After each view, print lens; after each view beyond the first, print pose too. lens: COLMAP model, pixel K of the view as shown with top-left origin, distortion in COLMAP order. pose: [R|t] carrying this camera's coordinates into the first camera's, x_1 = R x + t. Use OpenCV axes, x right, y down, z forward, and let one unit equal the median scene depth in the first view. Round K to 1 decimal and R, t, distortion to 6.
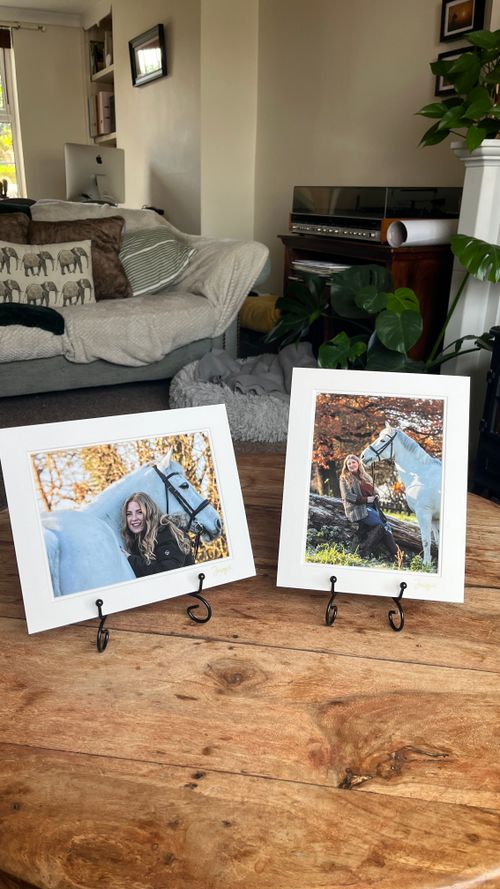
lens RADIAL K [[685.4, 0, 248.7], [0, 685.4, 454.0], [0, 0, 1]] dist [0.091856, -0.150625]
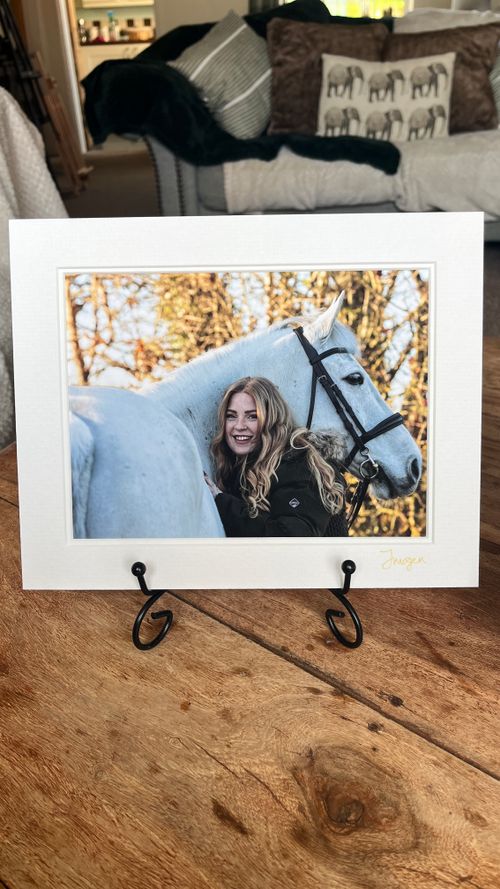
lens RADIAL K [[685.4, 0, 248.7], [0, 685.4, 454.0], [0, 0, 1]] dist [0.091856, -0.150625]
pose [[0.867821, 0.208232, -0.451139, 0.072077], [-0.125775, 0.970439, 0.205980, 0.007223], [0.480695, -0.122012, 0.868358, 0.527608]]
